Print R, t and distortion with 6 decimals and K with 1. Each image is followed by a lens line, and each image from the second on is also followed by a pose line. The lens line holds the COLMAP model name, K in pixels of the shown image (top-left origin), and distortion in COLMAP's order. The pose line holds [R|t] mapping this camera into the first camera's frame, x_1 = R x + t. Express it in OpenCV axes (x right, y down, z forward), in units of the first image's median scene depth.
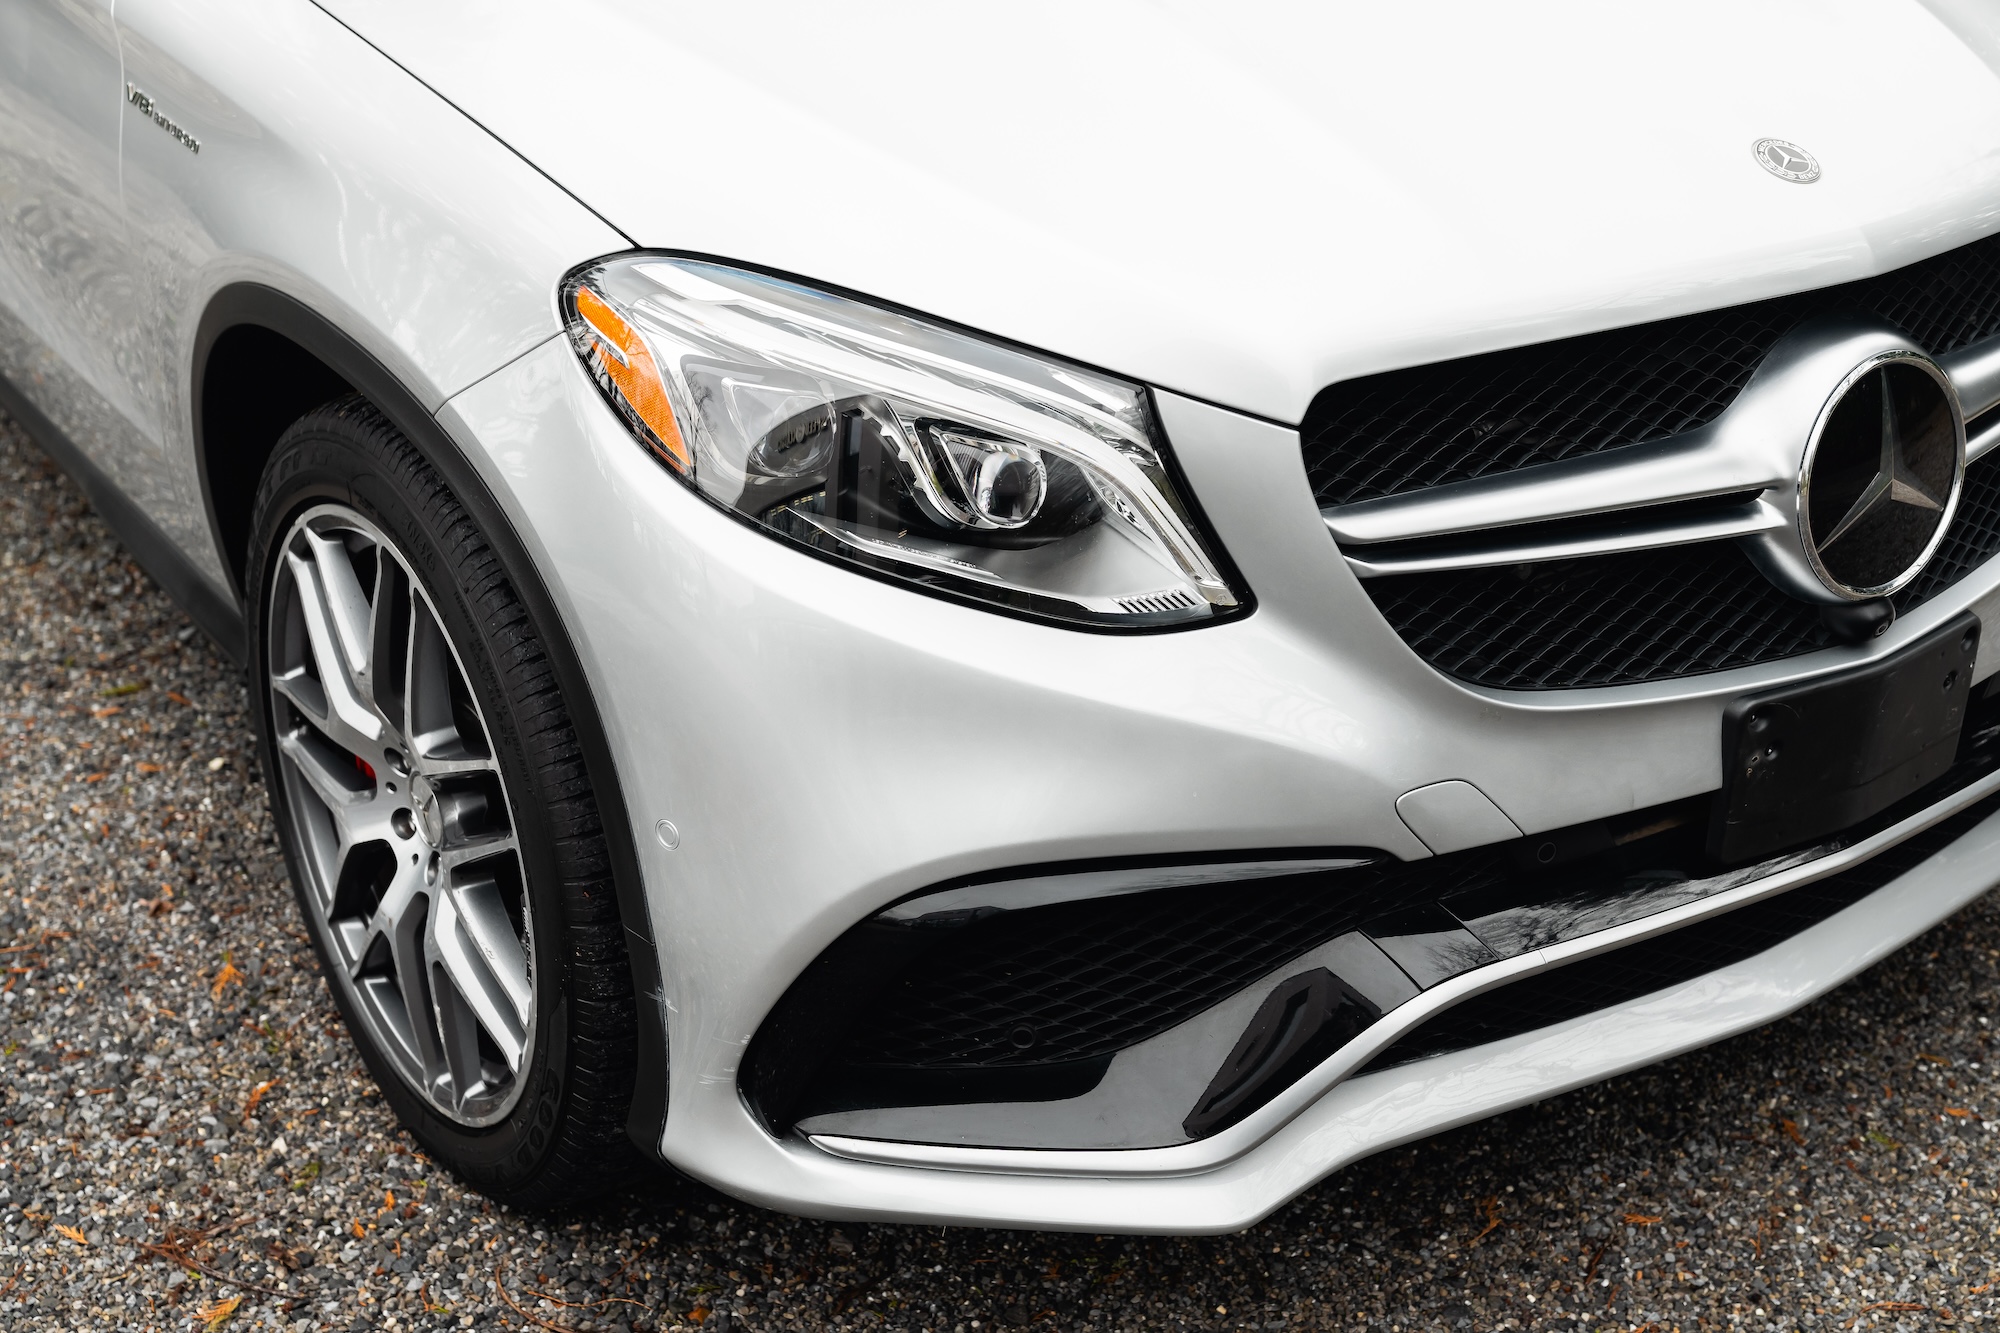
lens RADIAL K [[2750.8, 0, 997.8], [0, 2750.8, 666.7], [0, 0, 1]] dist [-0.020876, 0.000000]
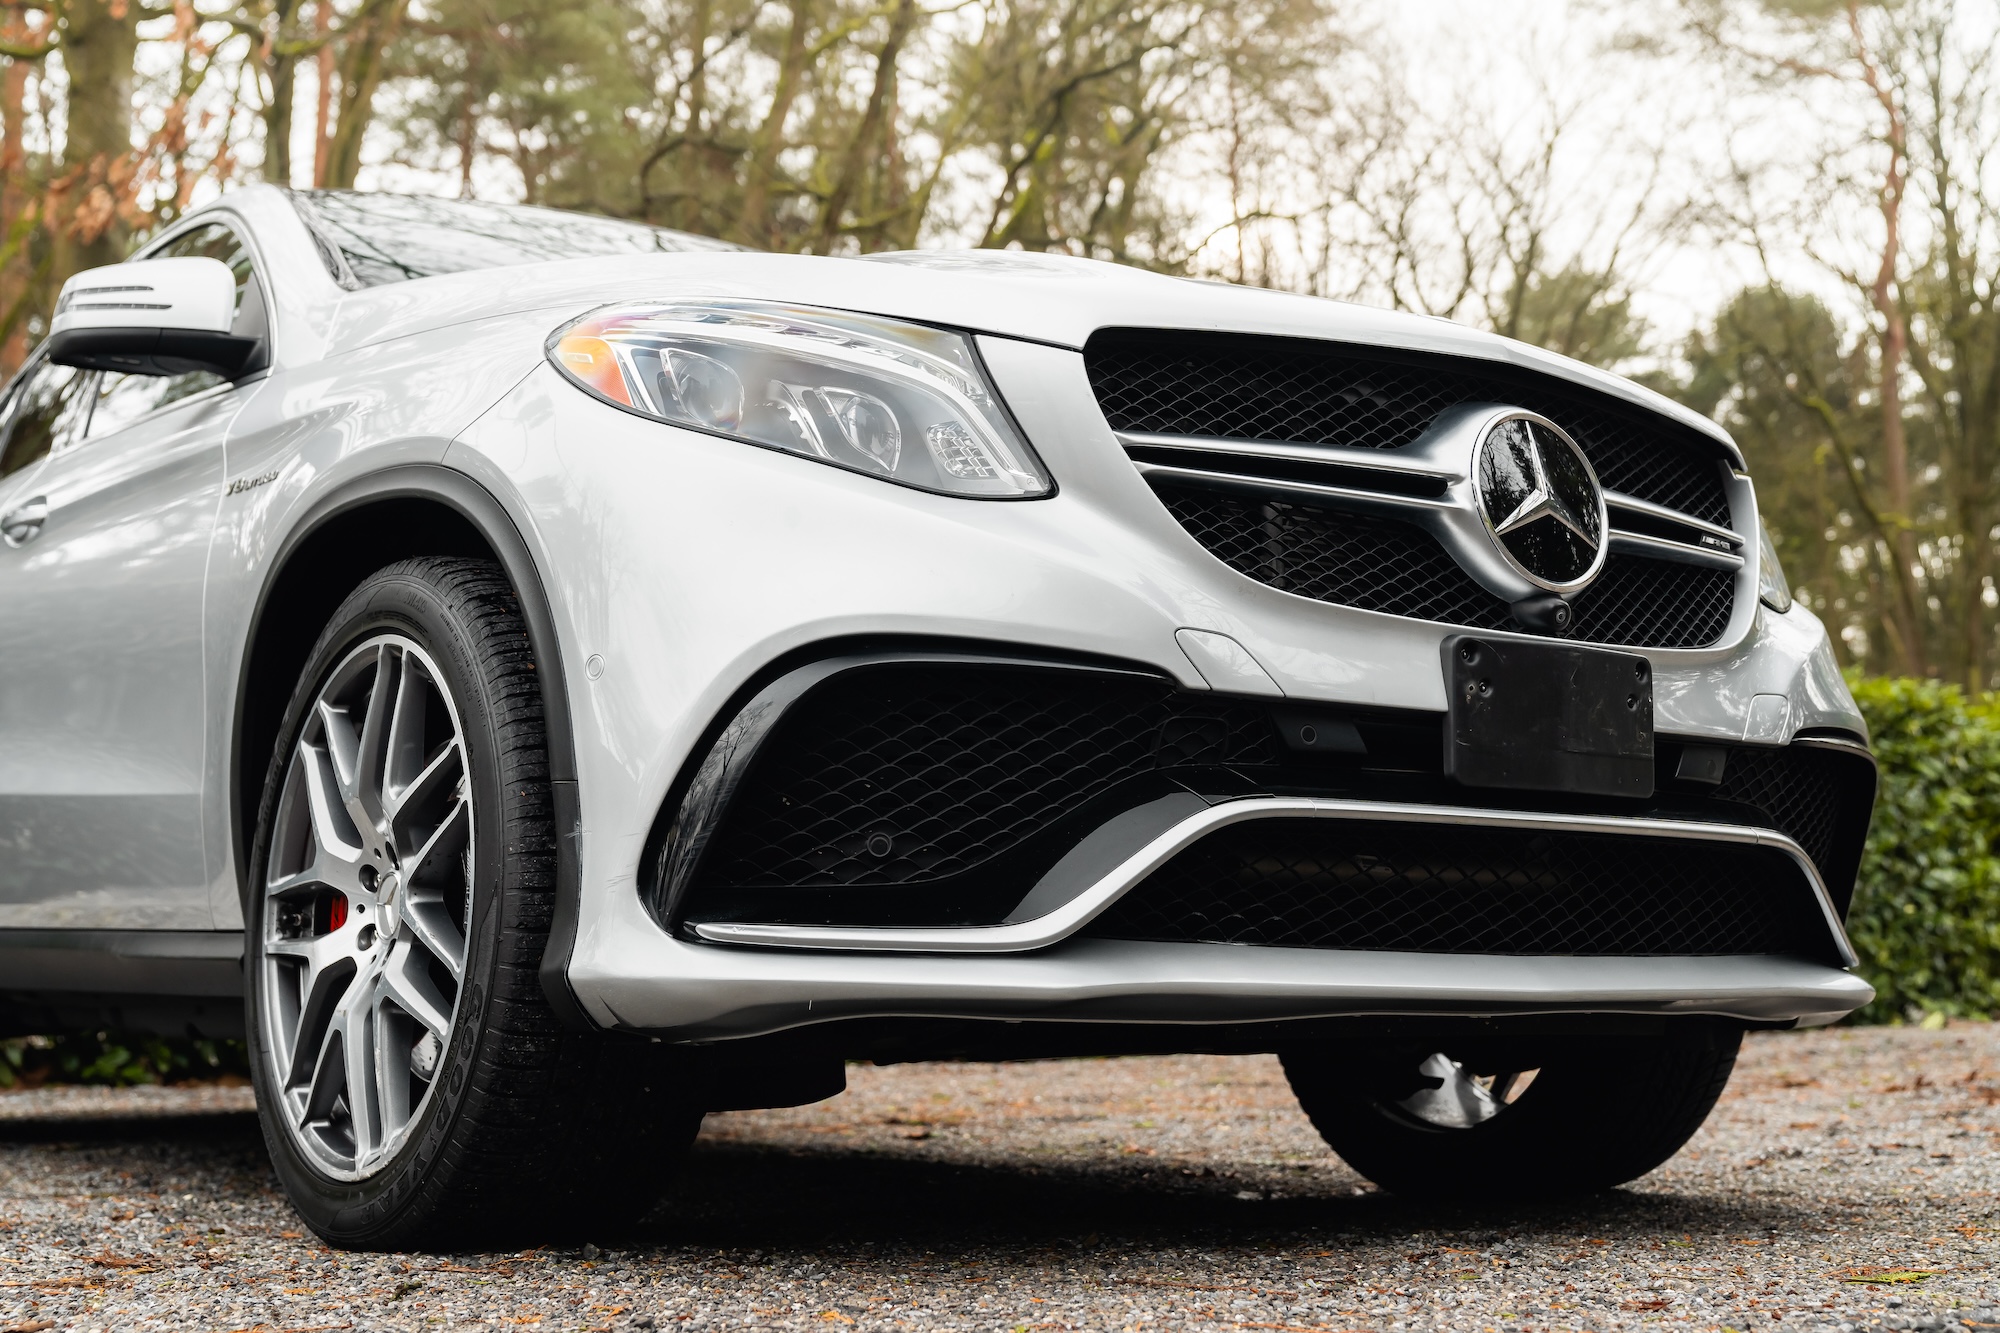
lens RADIAL K [[2493.9, 0, 995.7], [0, 2493.9, 672.3], [0, 0, 1]] dist [0.010789, 0.000000]
pose [[0.999879, -0.001478, 0.015473, 0.042466], [0.010122, 0.817394, -0.575991, 0.687276], [-0.011797, 0.576078, 0.817310, 0.072424]]
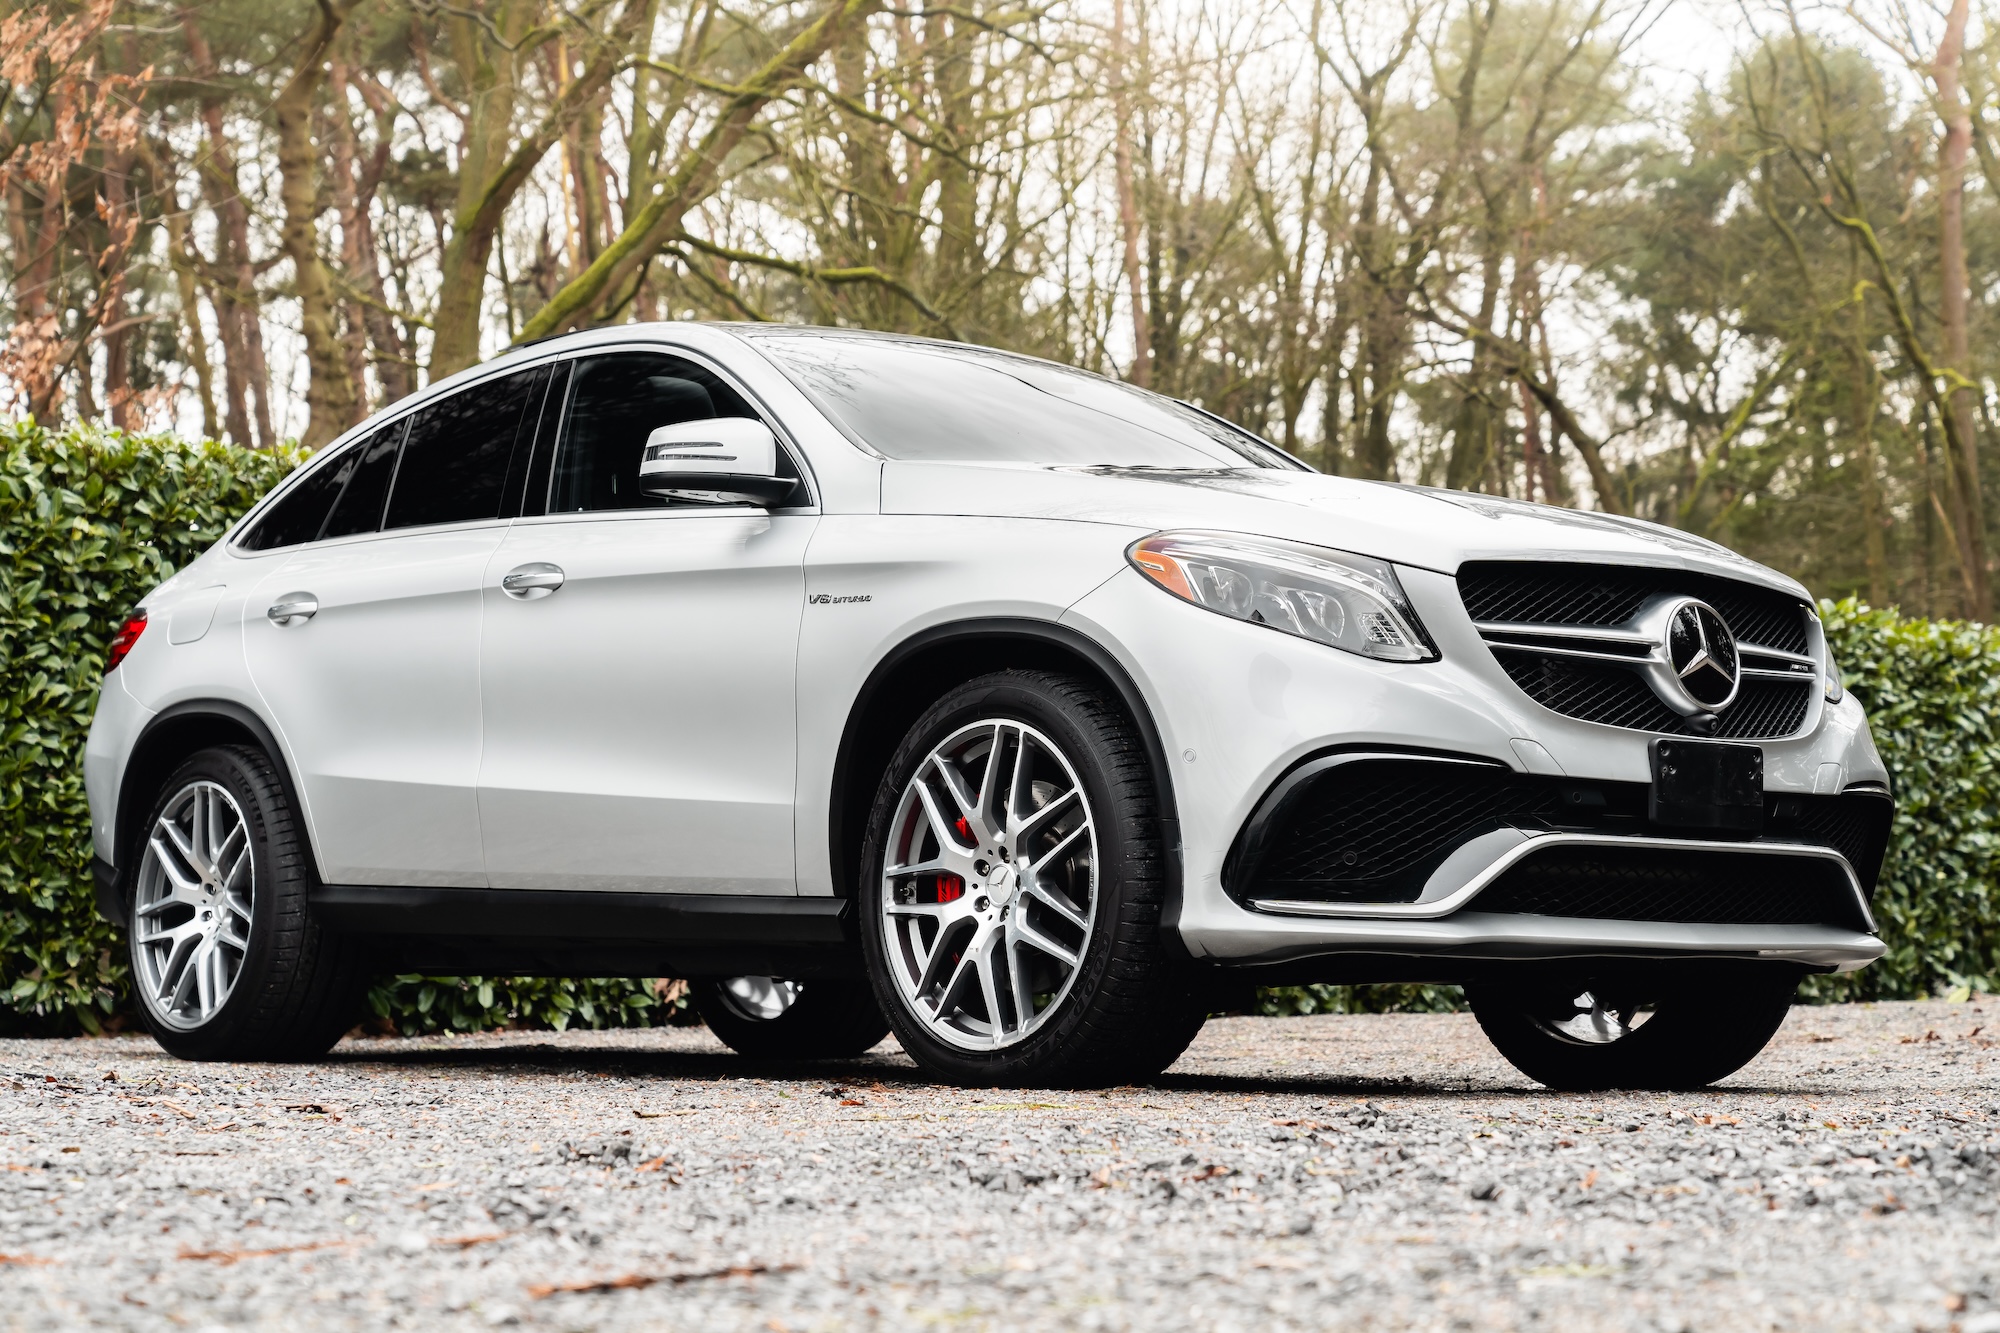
lens RADIAL K [[3613.8, 0, 1002.2], [0, 3613.8, 664.4], [0, 0, 1]] dist [0.007056, 0.000000]
pose [[0.994377, 0.014878, 0.104849, -0.552061], [0.044033, 0.842349, -0.537131, 1.491942], [-0.096311, 0.538727, 0.836957, -1.400021]]
